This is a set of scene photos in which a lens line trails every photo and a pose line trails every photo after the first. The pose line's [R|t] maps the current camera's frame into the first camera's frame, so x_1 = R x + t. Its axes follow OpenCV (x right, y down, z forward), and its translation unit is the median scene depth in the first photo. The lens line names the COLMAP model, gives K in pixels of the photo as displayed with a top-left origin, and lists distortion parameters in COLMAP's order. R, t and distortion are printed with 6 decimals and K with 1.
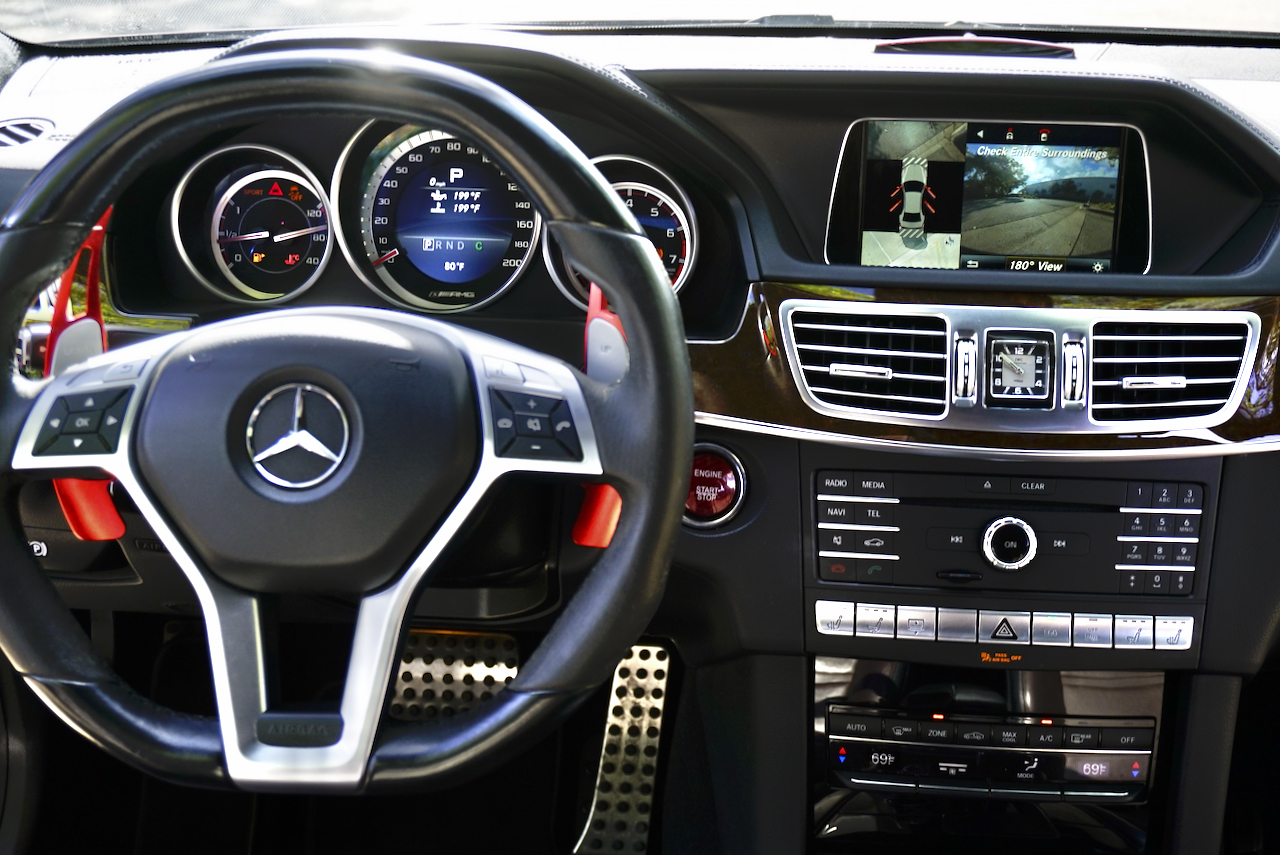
lens RADIAL K [[1807.9, 0, 640.6], [0, 1807.9, 425.8], [0, 0, 1]] dist [0.021115, 0.000000]
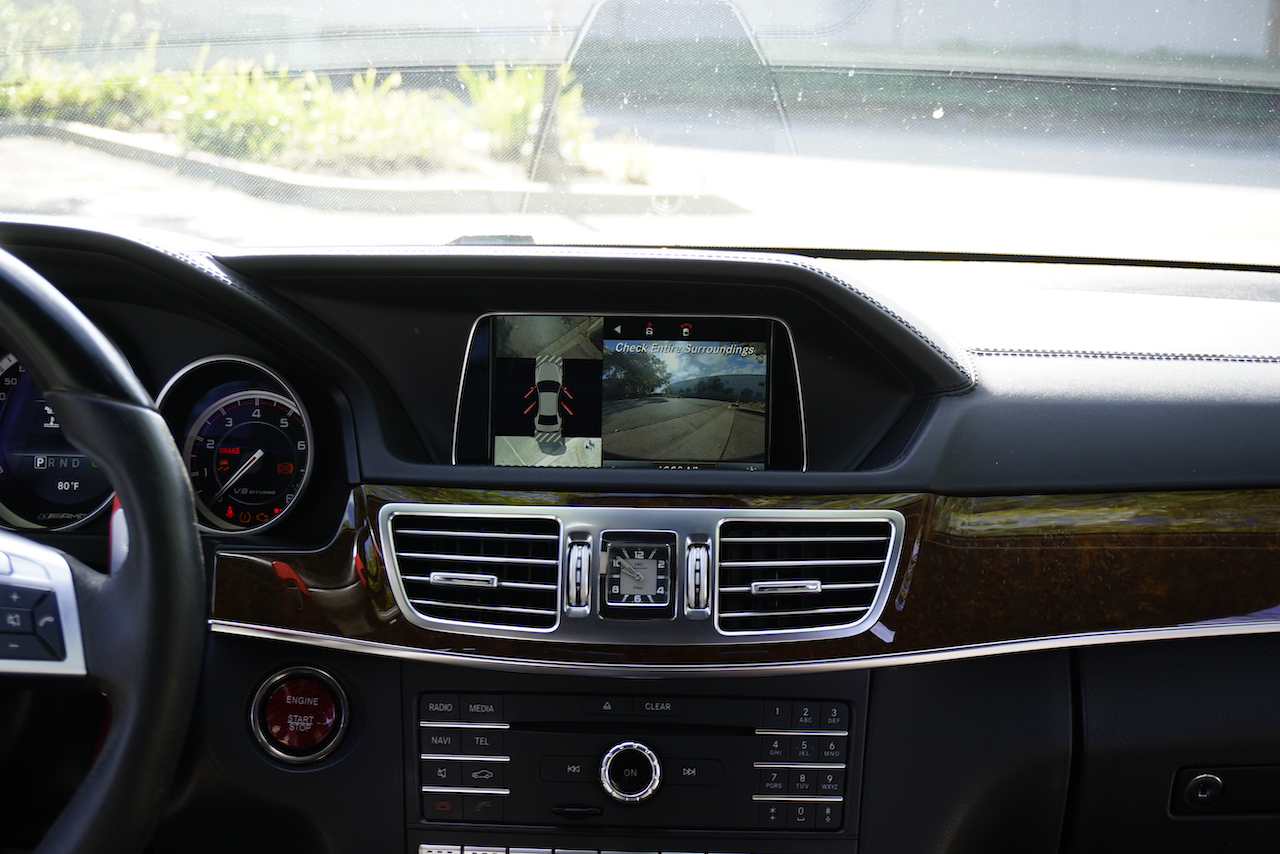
lens RADIAL K [[1895.9, 0, 639.5], [0, 1895.9, 428.5], [0, 0, 1]] dist [-0.014450, 0.000000]
pose [[0.999495, -0.008691, 0.030563, 0.179192], [0.013724, 0.985598, -0.168546, 0.055046], [-0.028658, 0.168881, 0.985220, 0.058648]]
